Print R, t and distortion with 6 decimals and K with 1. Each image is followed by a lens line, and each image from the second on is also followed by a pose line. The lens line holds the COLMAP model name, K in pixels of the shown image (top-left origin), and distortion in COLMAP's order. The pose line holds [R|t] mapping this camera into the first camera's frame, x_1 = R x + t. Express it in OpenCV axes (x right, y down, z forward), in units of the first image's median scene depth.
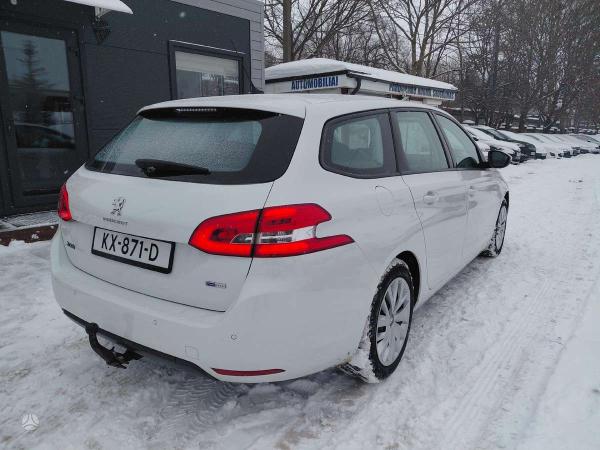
lens RADIAL K [[423.6, 0, 300.0], [0, 423.6, 225.0], [0, 0, 1]] dist [0.053060, -0.062721]
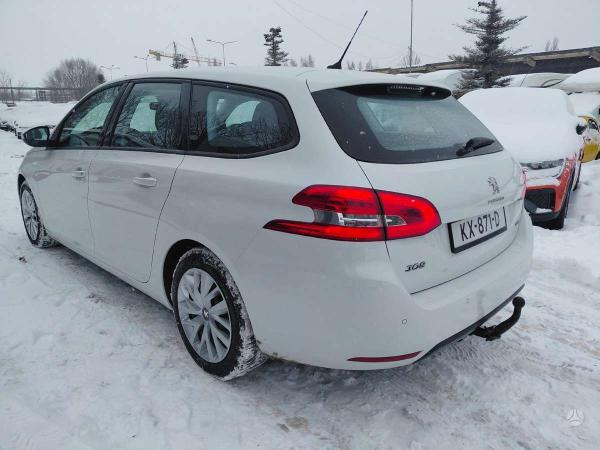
lens RADIAL K [[425.7, 0, 300.0], [0, 425.7, 225.0], [0, 0, 1]] dist [-0.002836, -0.000712]
pose [[0.229132, -0.254671, 0.939490, -1.442442], [0.205142, 0.956124, 0.209148, -0.248190], [-0.951533, 0.144806, 0.271322, 1.128157]]
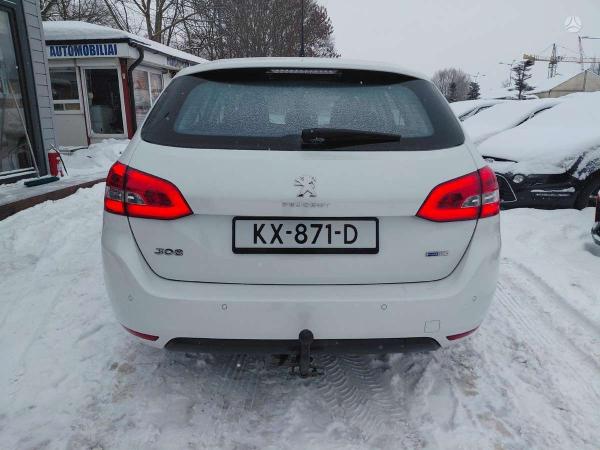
lens RADIAL K [[423.6, 0, 300.0], [0, 423.6, 225.0], [0, 0, 1]] dist [0.053060, -0.062721]
pose [[0.825005, -0.141056, 0.547239, -0.855401], [0.116295, 0.989999, 0.079859, -0.033869], [-0.553030, -0.002243, 0.833158, 0.314489]]
